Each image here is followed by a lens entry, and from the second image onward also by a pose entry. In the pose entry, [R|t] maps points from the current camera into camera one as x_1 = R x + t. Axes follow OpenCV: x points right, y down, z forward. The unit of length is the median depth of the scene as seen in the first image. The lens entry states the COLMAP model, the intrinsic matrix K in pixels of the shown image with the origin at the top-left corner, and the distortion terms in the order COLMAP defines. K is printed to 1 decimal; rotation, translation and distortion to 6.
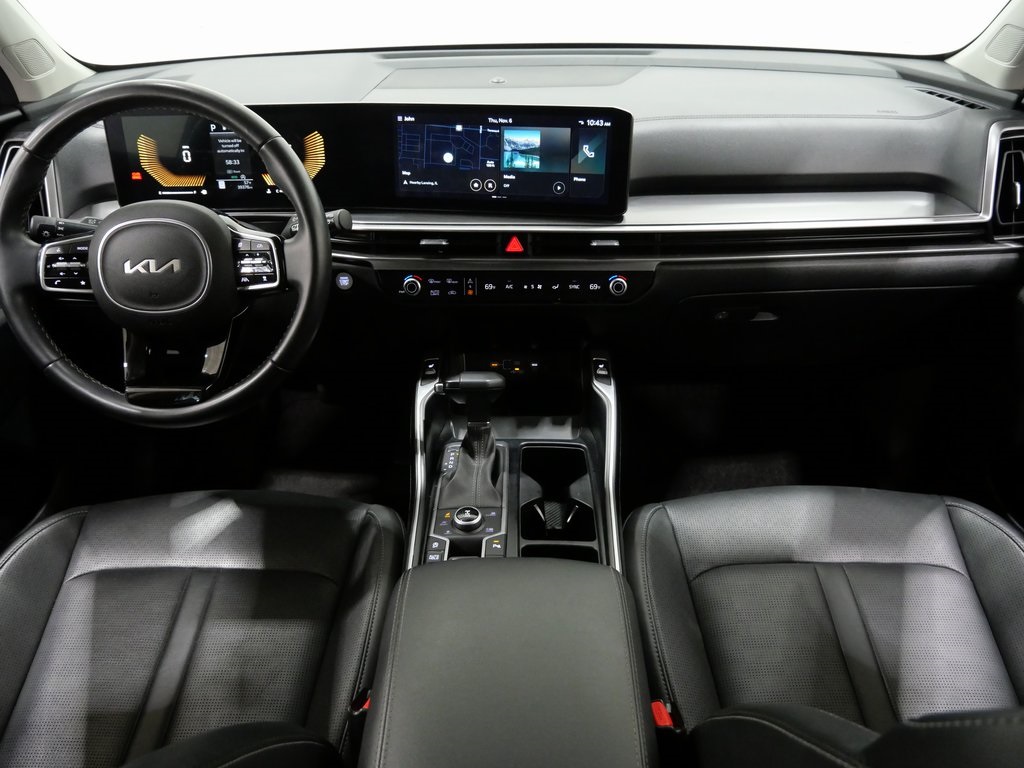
lens RADIAL K [[724.4, 0, 511.9], [0, 724.4, 378.6], [0, 0, 1]] dist [-0.030934, 0.004632]
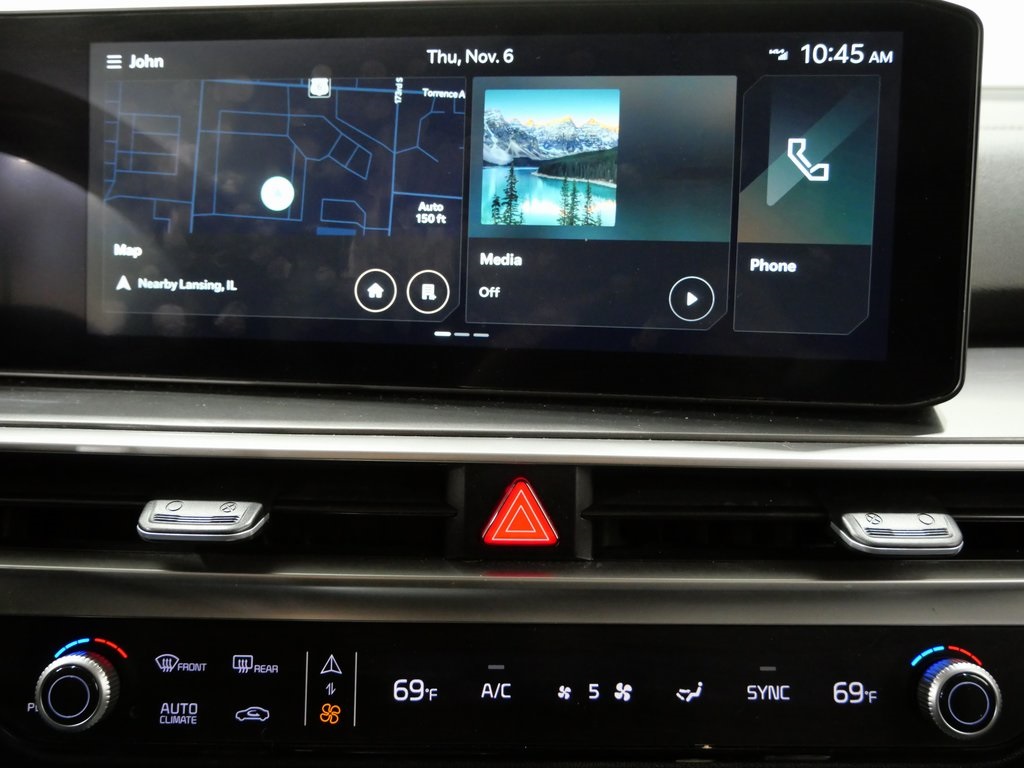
lens RADIAL K [[850.6, 0, 506.6], [0, 850.6, 382.3], [0, 0, 1]] dist [-0.019529, 0.025617]
pose [[0.999461, 0.014768, 0.029318, -0.009899], [-0.004871, 0.949922, -0.312449, -0.138336], [-0.032464, 0.312138, 0.949482, 0.716476]]
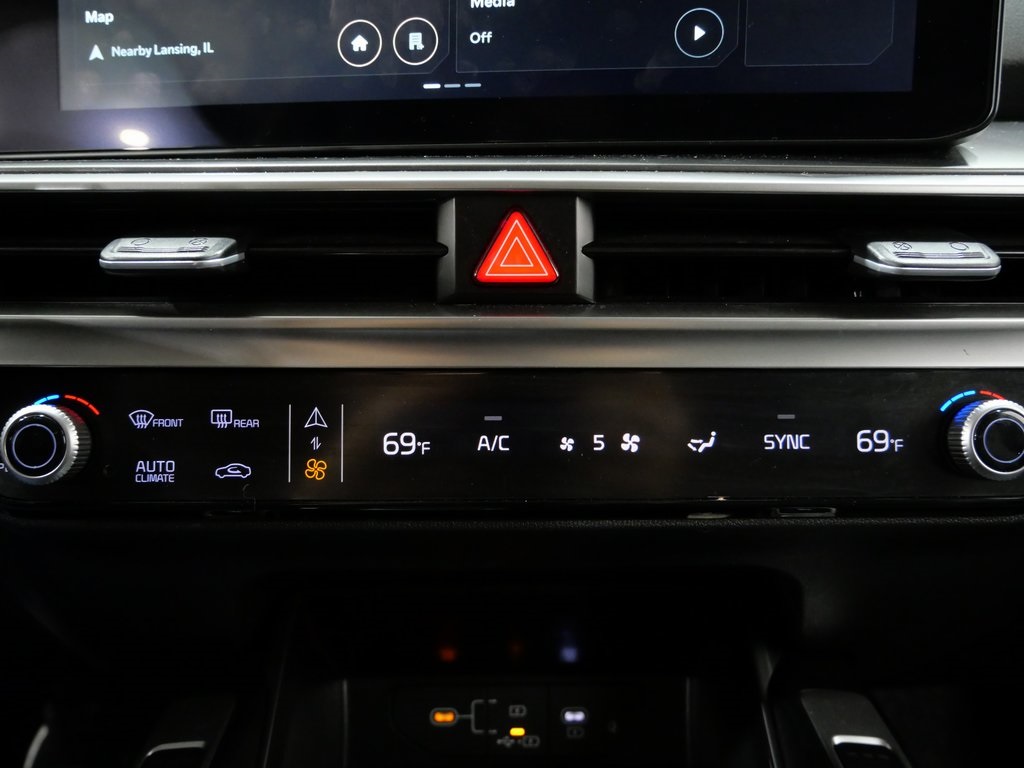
lens RADIAL K [[766.7, 0, 507.4], [0, 766.7, 379.5], [0, 0, 1]] dist [-0.026203, 0.014294]
pose [[0.999813, -0.002573, 0.019182, -0.003761], [0.007675, 0.962565, -0.270941, -0.083706], [-0.017767, 0.271037, 0.962405, 0.783470]]
